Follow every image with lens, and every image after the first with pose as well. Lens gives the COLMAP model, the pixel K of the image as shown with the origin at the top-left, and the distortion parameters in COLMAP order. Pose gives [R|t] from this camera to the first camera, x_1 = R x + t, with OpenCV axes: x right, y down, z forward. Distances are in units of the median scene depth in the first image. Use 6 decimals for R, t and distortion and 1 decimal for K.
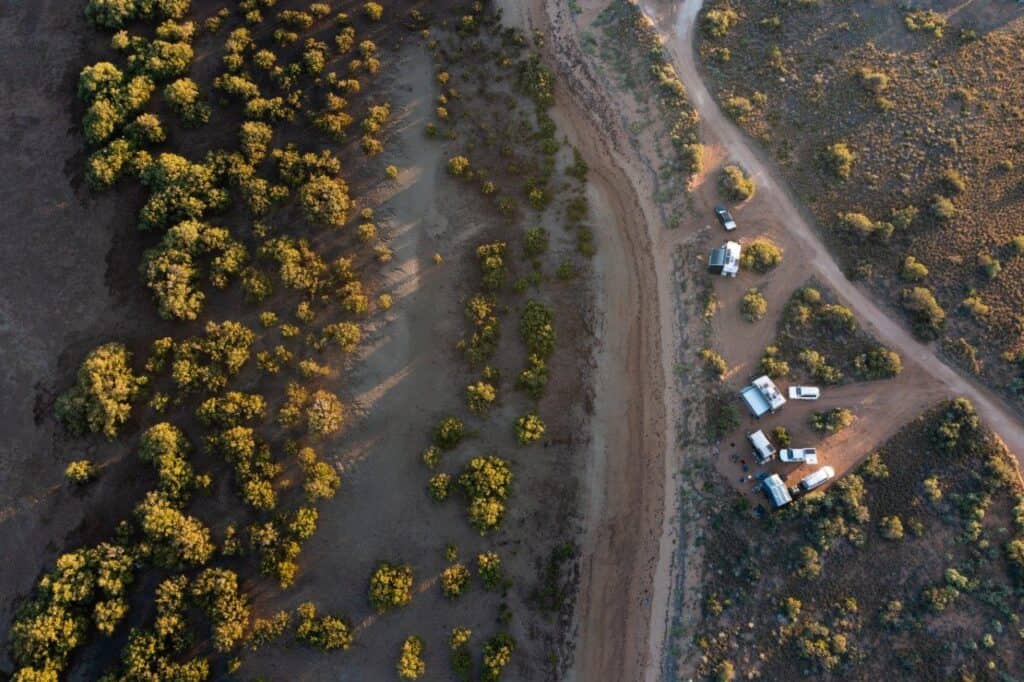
lens RADIAL K [[827.4, 0, 512.0], [0, 827.4, 341.0], [0, 0, 1]] dist [-0.011291, 0.000563]
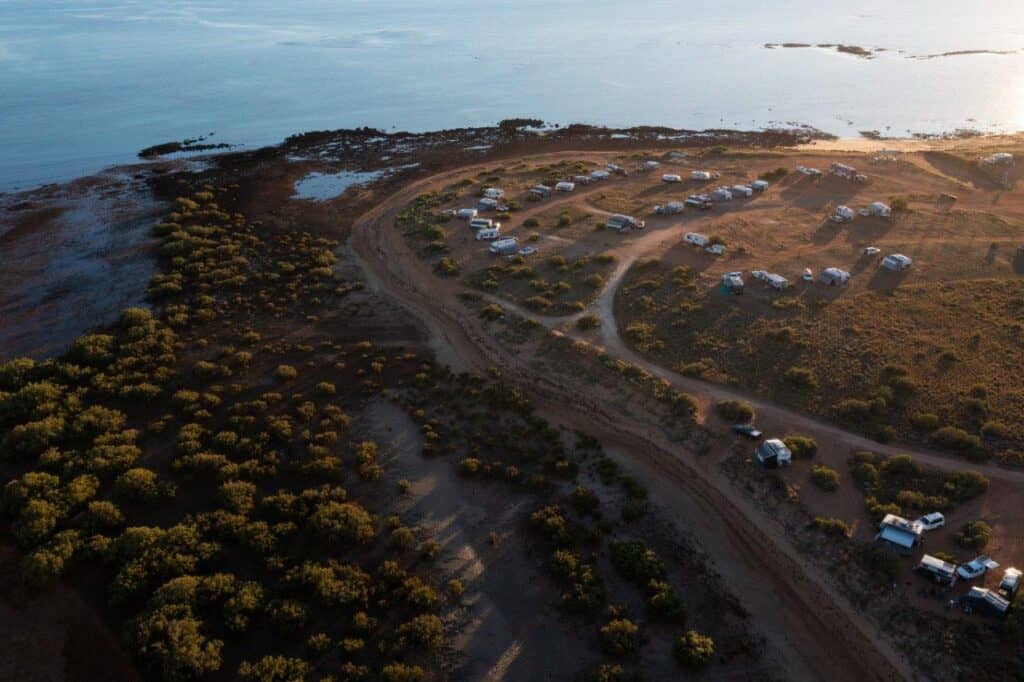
lens RADIAL K [[827.4, 0, 512.0], [0, 827.4, 341.0], [0, 0, 1]] dist [-0.011291, 0.000563]
pose [[0.927361, -0.150931, 0.342376, -0.329637], [0.341626, 0.714779, -0.610232, 0.283947], [-0.152620, 0.682870, 0.714420, 0.226297]]
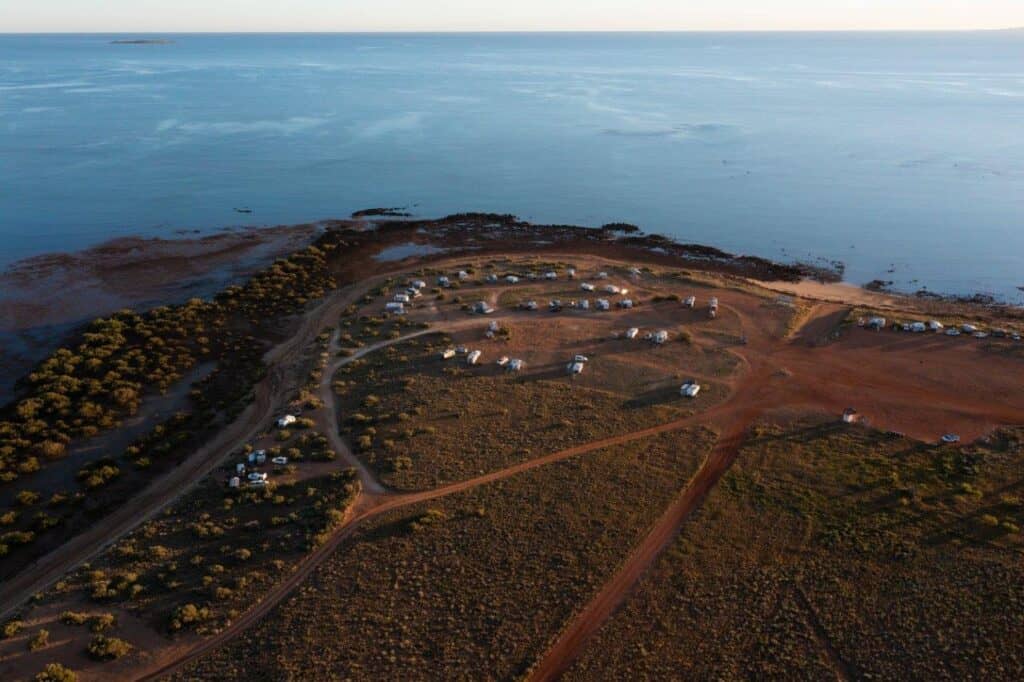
lens RADIAL K [[827.4, 0, 512.0], [0, 827.4, 341.0], [0, 0, 1]] dist [-0.011291, 0.000563]
pose [[0.981252, 0.089852, -0.170503, 1.022284], [-0.184875, 0.688819, -0.700964, 0.959784], [0.054463, 0.719343, 0.692516, -0.418670]]
